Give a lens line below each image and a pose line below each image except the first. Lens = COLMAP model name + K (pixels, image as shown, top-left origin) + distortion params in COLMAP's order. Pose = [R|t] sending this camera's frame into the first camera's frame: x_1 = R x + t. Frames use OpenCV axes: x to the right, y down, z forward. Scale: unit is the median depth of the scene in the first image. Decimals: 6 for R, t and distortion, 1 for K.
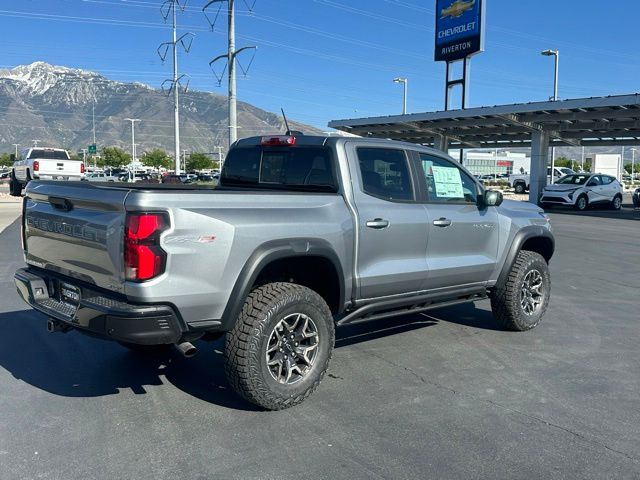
lens RADIAL K [[638.3, 0, 310.4], [0, 638.3, 235.9], [0, 0, 1]] dist [0.053544, 0.000000]
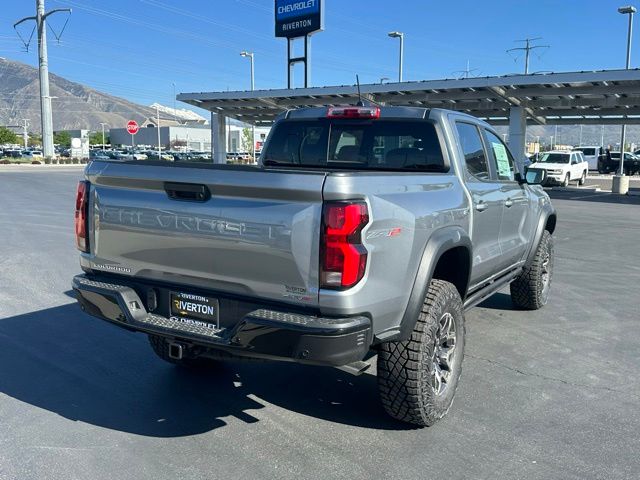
lens RADIAL K [[638.3, 0, 312.7], [0, 638.3, 236.3], [0, 0, 1]] dist [0.053544, 0.000000]
pose [[0.959427, -0.035776, 0.279679, -0.316427], [0.025555, 0.998868, 0.040108, -0.016179], [-0.280797, -0.031334, 0.959255, 0.158528]]
